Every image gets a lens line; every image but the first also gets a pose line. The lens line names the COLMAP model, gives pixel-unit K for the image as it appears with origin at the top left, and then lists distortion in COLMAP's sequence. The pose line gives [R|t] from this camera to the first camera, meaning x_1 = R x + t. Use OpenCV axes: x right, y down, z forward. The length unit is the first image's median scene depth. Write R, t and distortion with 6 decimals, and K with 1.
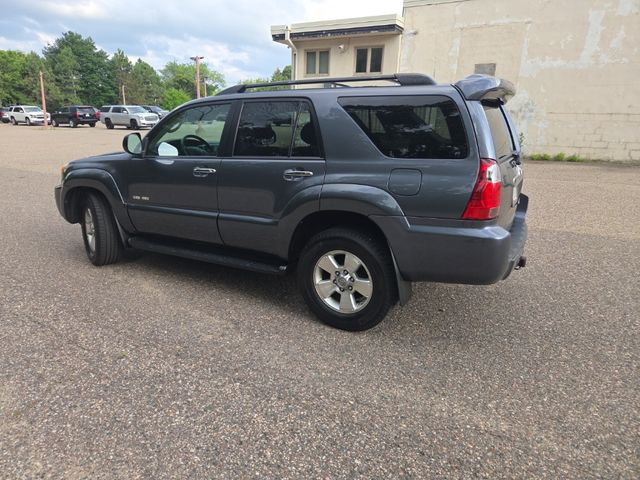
lens RADIAL K [[426.1, 0, 317.4], [0, 426.1, 227.4], [0, 0, 1]] dist [0.059344, -0.046113]
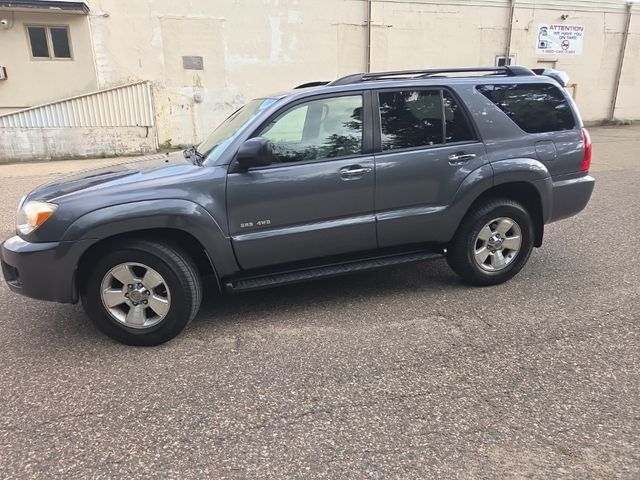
lens RADIAL K [[425.2, 0, 317.8], [0, 425.2, 233.9], [0, 0, 1]] dist [0.056095, -0.039451]
pose [[0.682081, -0.235572, 0.692294, -0.226140], [0.215034, 0.969449, 0.118020, -0.030394], [-0.698946, 0.068368, 0.711899, 0.102964]]
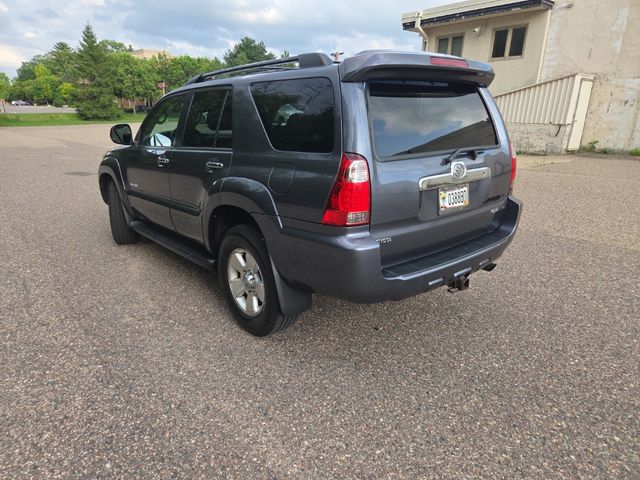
lens RADIAL K [[427.4, 0, 320.0], [0, 427.4, 240.0], [0, 0, 1]] dist [0.063206, -0.048939]
pose [[0.938801, 0.084882, -0.333838, 0.107142], [-0.072824, 0.996165, 0.048495, -0.004601], [0.336674, -0.021216, 0.941382, 0.034173]]
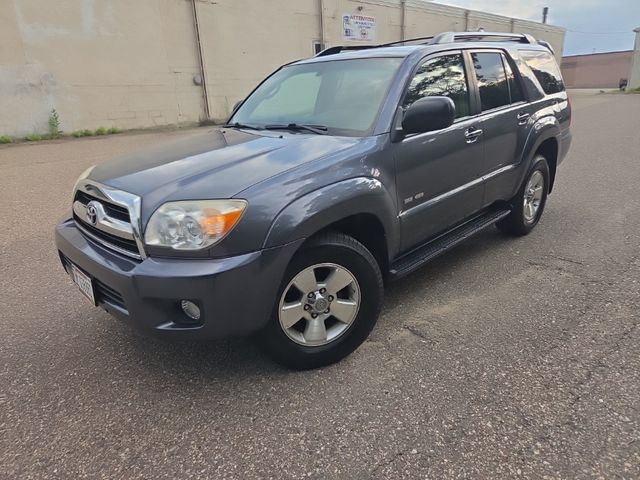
lens RADIAL K [[425.2, 0, 317.8], [0, 425.2, 233.9], [0, 0, 1]] dist [0.056095, -0.039451]
pose [[0.276552, -0.334114, 0.901048, -0.282149], [0.279373, 0.925073, 0.257277, -0.060384], [-0.919495, 0.180578, 0.349173, 0.241091]]
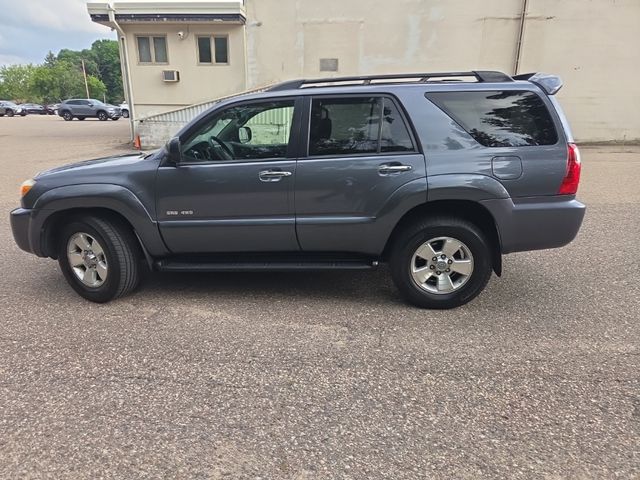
lens RADIAL K [[427.4, 0, 320.0], [0, 427.4, 240.0], [0, 0, 1]] dist [0.063206, -0.048939]
pose [[0.904141, -0.139771, 0.403724, -0.134773], [0.122469, 0.990105, 0.068510, -0.010290], [-0.409305, -0.012500, 0.912312, 0.027104]]
